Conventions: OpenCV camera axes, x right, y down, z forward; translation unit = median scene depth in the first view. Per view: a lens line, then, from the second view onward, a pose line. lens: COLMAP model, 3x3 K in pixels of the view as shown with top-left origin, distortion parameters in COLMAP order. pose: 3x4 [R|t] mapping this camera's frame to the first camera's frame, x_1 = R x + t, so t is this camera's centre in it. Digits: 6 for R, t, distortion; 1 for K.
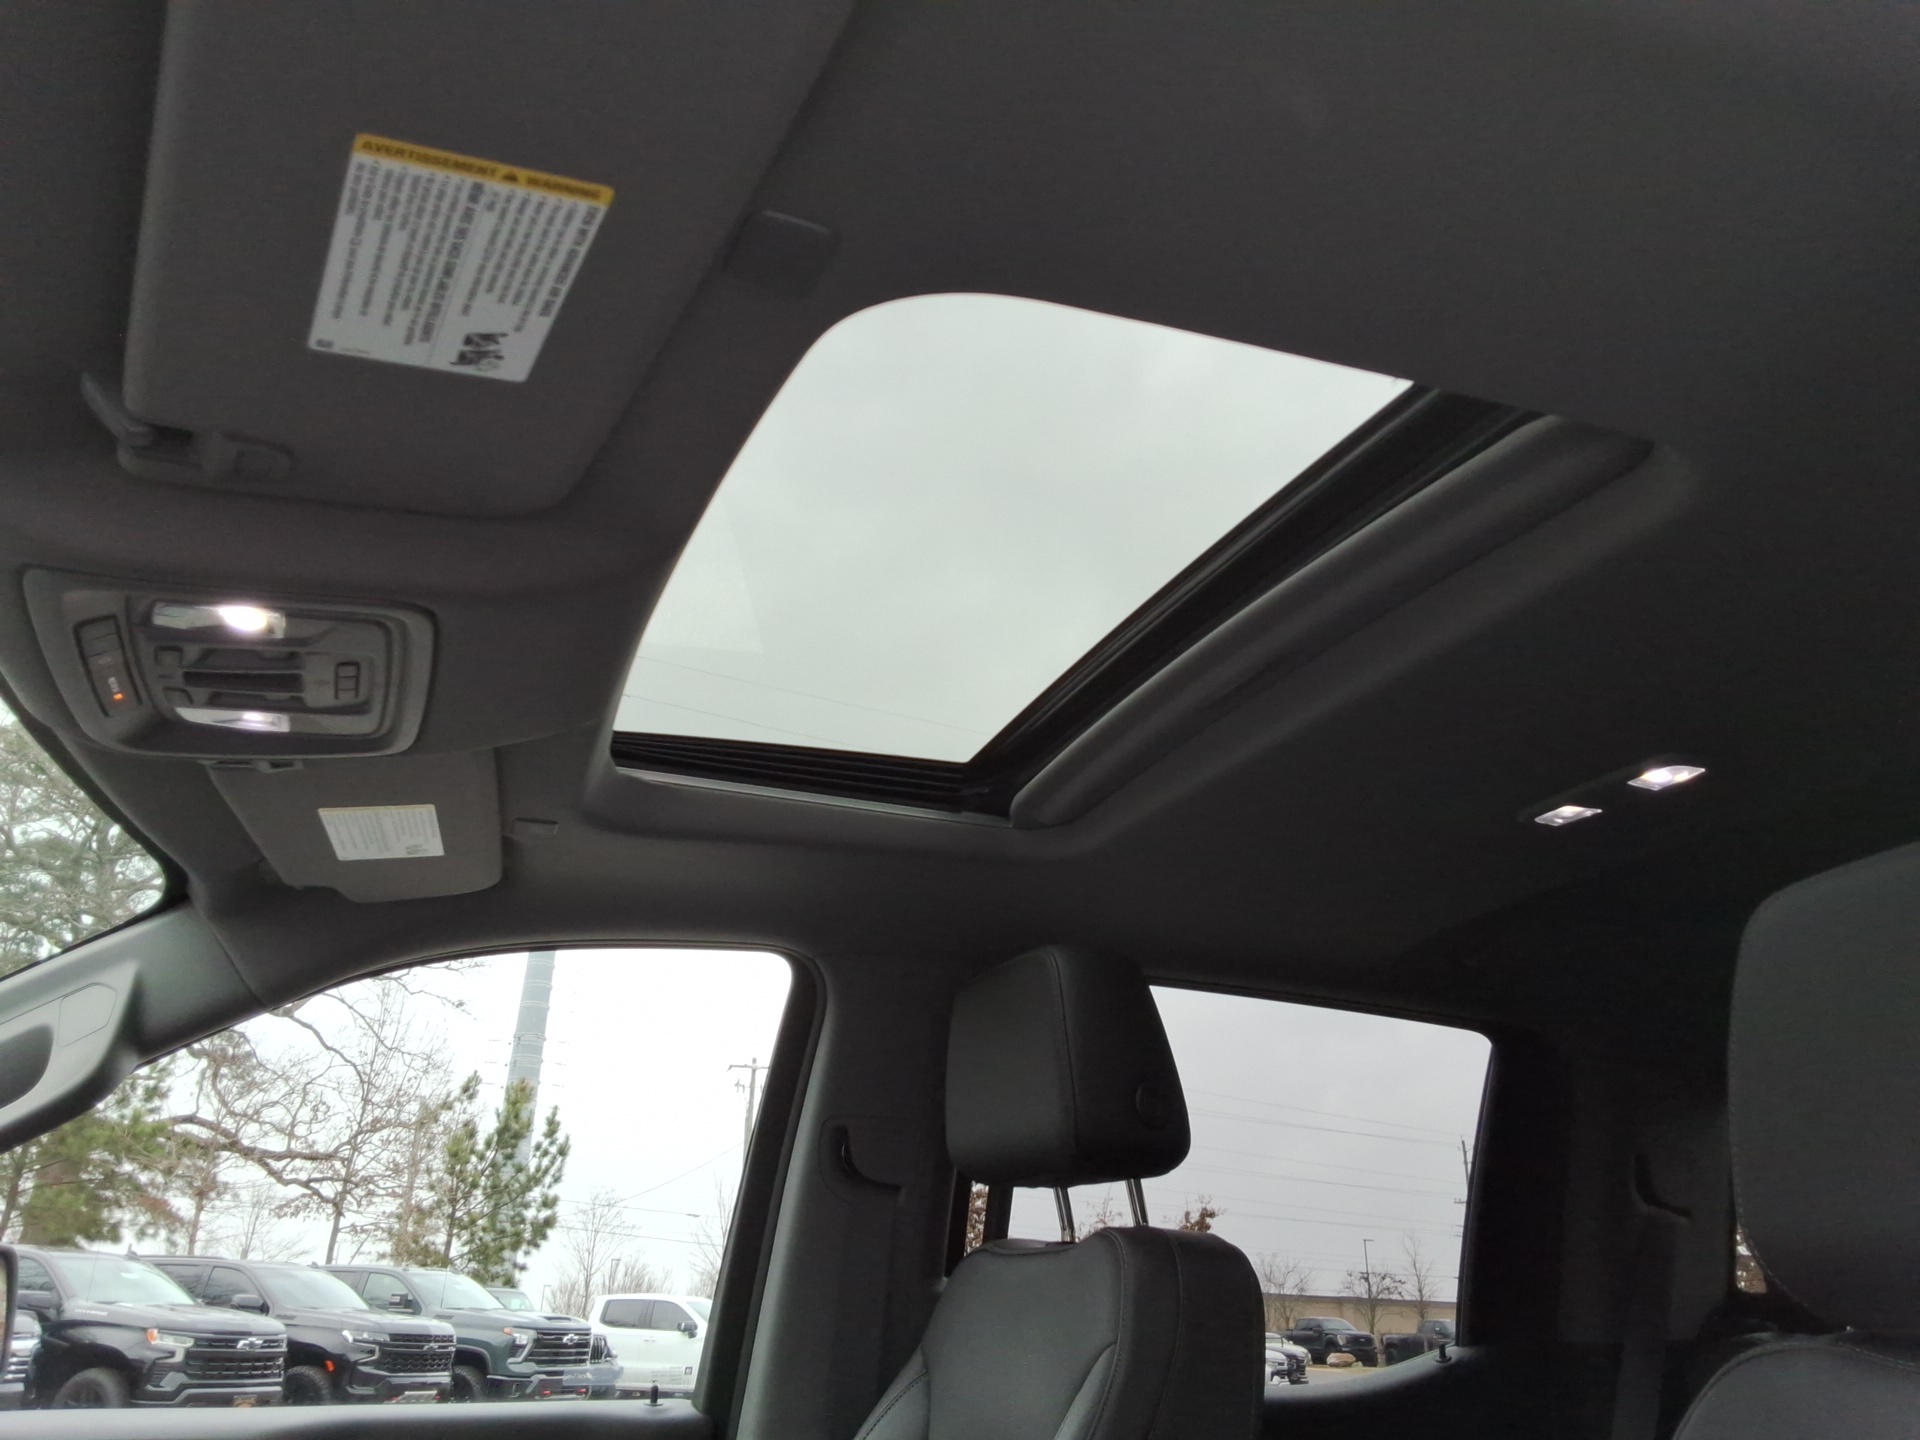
lens RADIAL K [[1542.1, 0, 970.7], [0, 1542.1, 687.4], [0, 0, 1]] dist [0.097178, -0.148938]
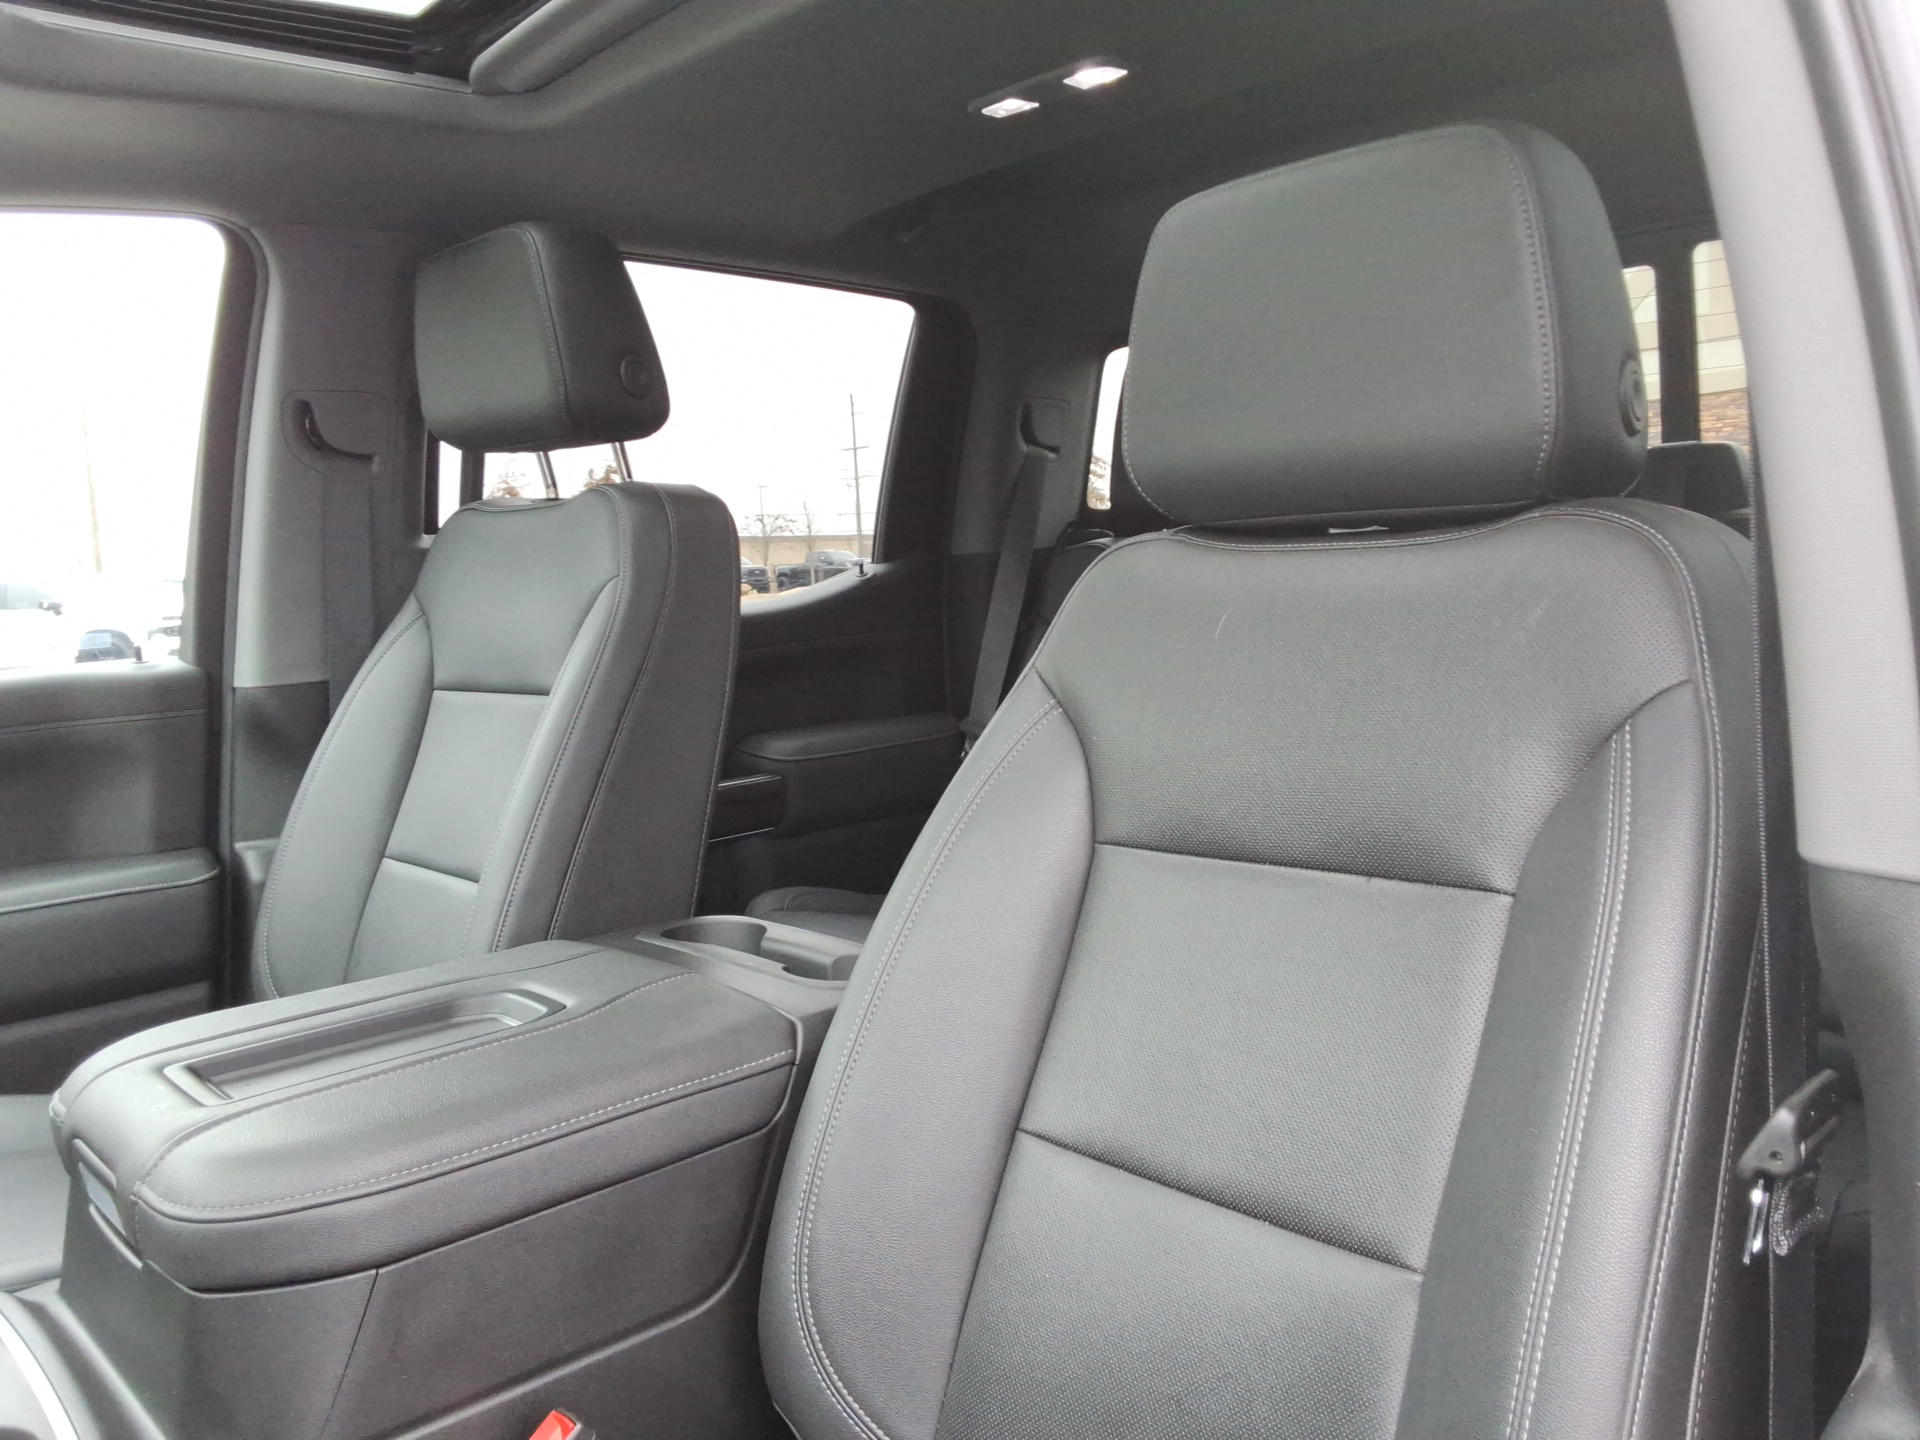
lens RADIAL K [[1542.1, 0, 952.1], [0, 1542.1, 730.1], [0, 0, 1]] dist [0.097178, -0.148938]
pose [[0.936125, -0.099651, 0.337254, -0.060632], [-0.071953, 0.884450, 0.461055, -0.028771], [-0.344228, -0.455871, 0.820785, -0.081615]]
